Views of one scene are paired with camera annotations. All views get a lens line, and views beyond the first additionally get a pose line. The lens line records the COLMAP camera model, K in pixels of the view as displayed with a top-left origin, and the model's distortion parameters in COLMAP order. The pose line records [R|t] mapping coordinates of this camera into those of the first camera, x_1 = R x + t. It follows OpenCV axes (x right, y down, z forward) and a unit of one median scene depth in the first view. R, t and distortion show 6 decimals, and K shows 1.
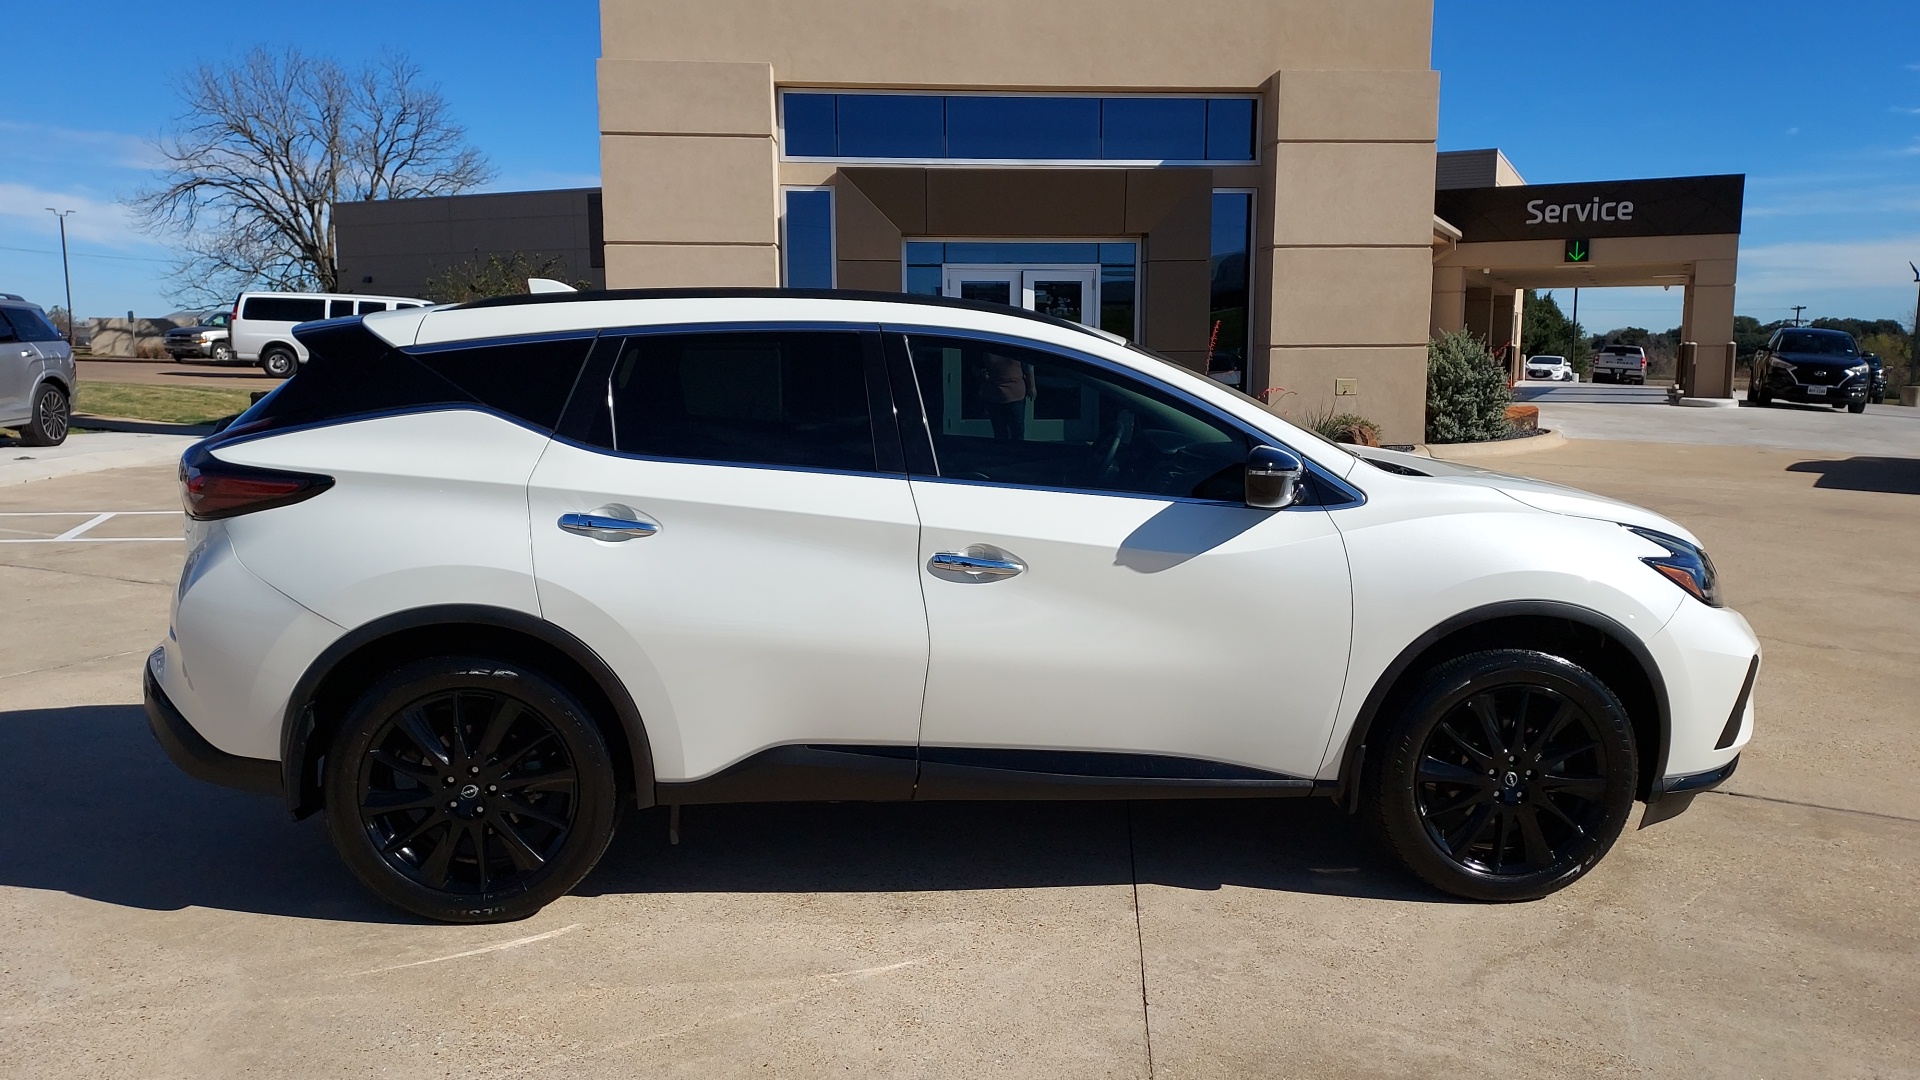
lens RADIAL K [[1388.9, 0, 974.0], [0, 1388.9, 546.5], [0, 0, 1]] dist [0.058349, -0.042561]
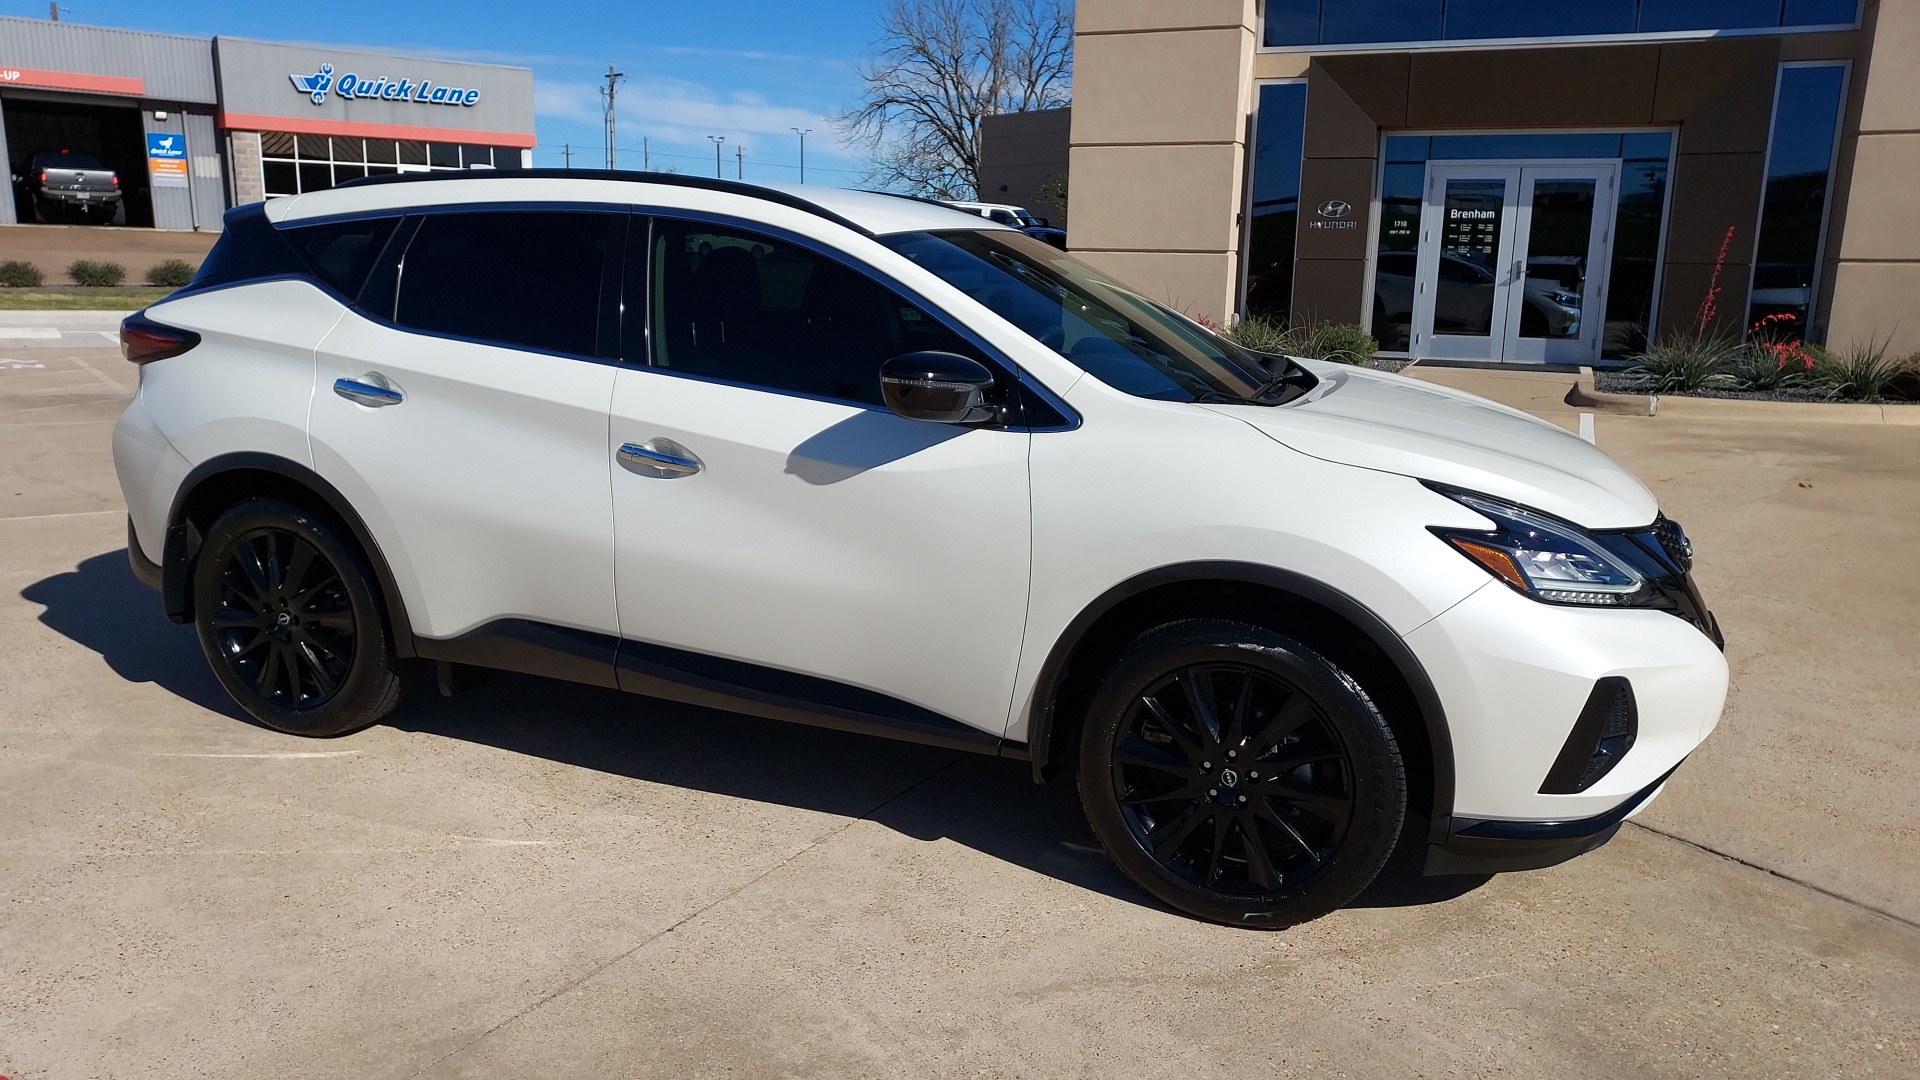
lens RADIAL K [[1388.9, 0, 971.1], [0, 1388.9, 542.4], [0, 0, 1]] dist [0.058349, -0.042561]
pose [[0.894338, 0.110265, -0.433590, 0.596368], [-0.083923, 0.993296, 0.079500, -0.023406], [0.439449, -0.034711, 0.897596, 0.212299]]
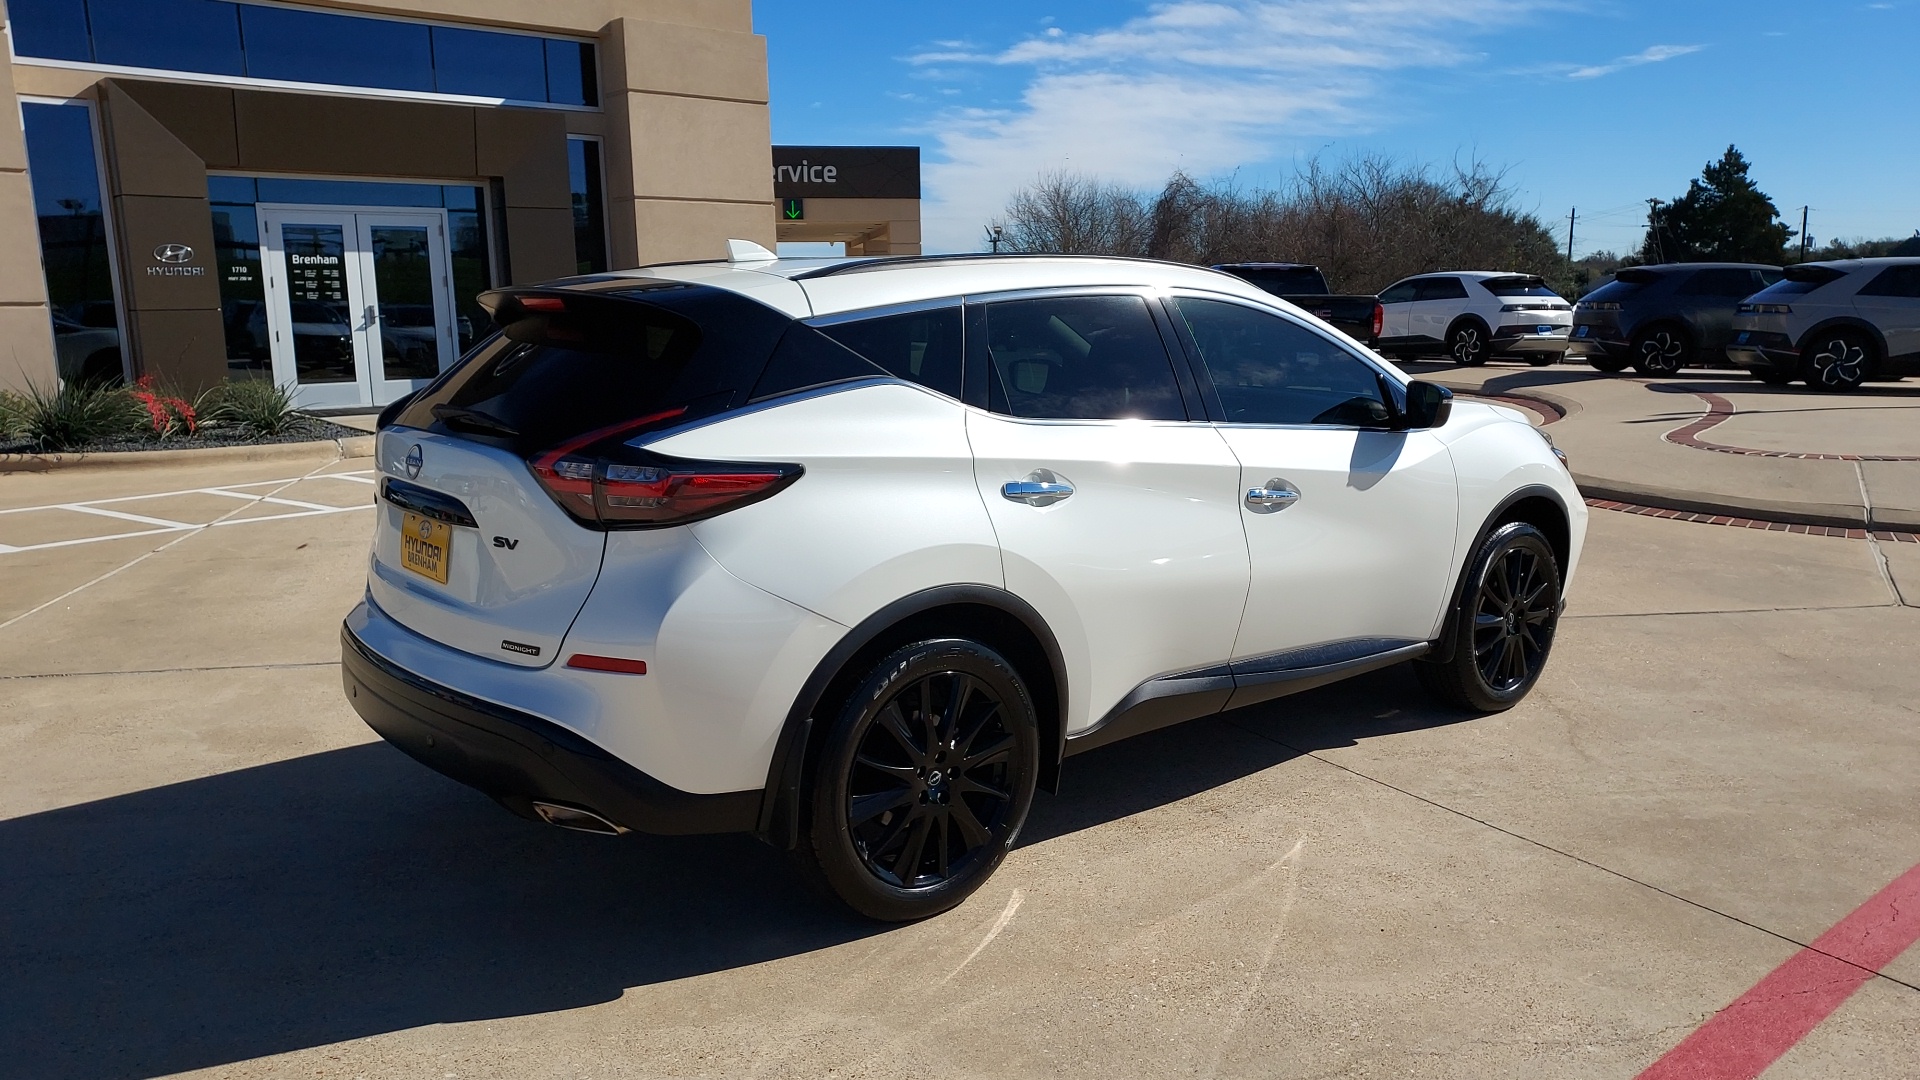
lens RADIAL K [[1388.9, 0, 984.4], [0, 1388.9, 554.4], [0, 0, 1]] dist [0.058349, -0.042561]
pose [[0.809609, -0.117556, 0.575077, -0.821755], [0.094199, 0.993062, 0.070383, -0.040846], [-0.579362, -0.002811, 0.815066, 0.192174]]
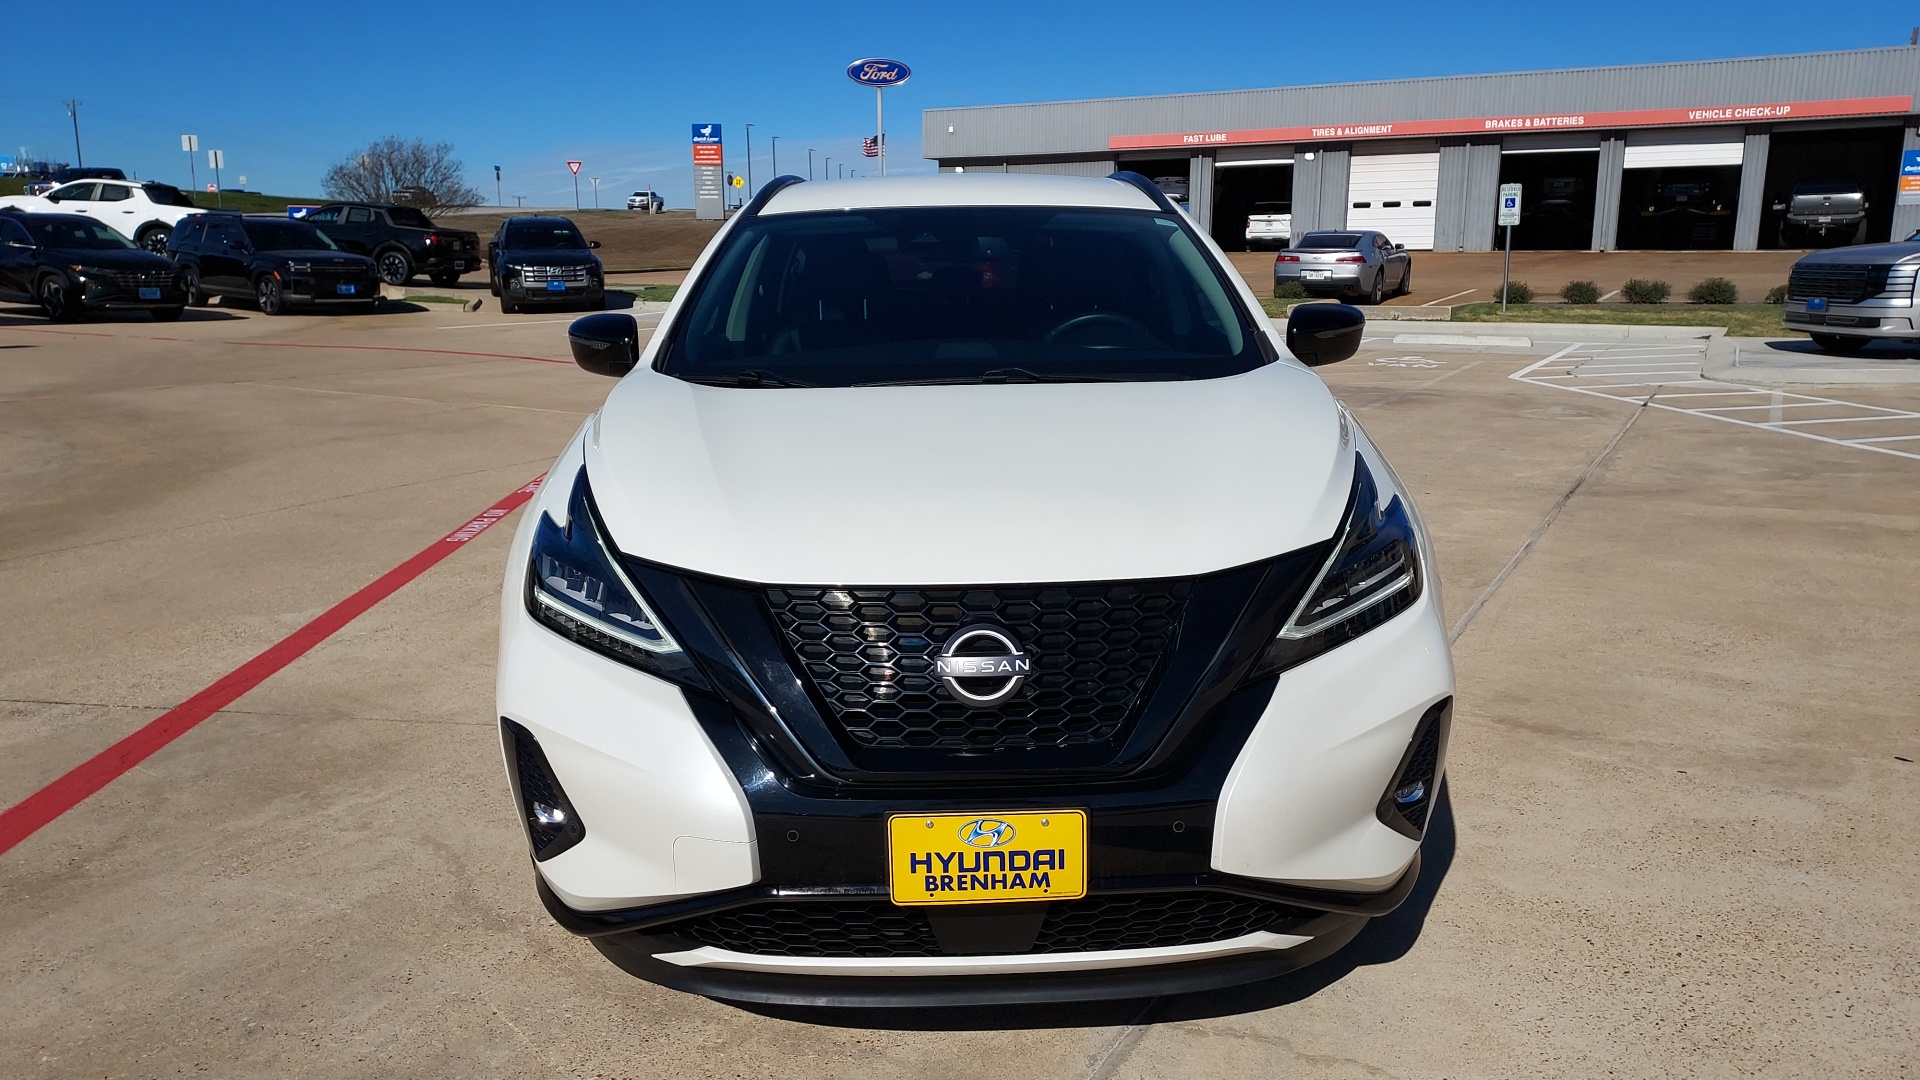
lens RADIAL K [[1388.9, 0, 977.4], [0, 1388.9, 545.2], [0, 0, 1]] dist [0.058349, -0.042561]
pose [[-0.069796, 0.202636, -0.976764, 1.159684], [-0.141280, 0.967274, 0.210763, -0.153438], [0.987506, 0.152708, -0.038884, 1.269790]]
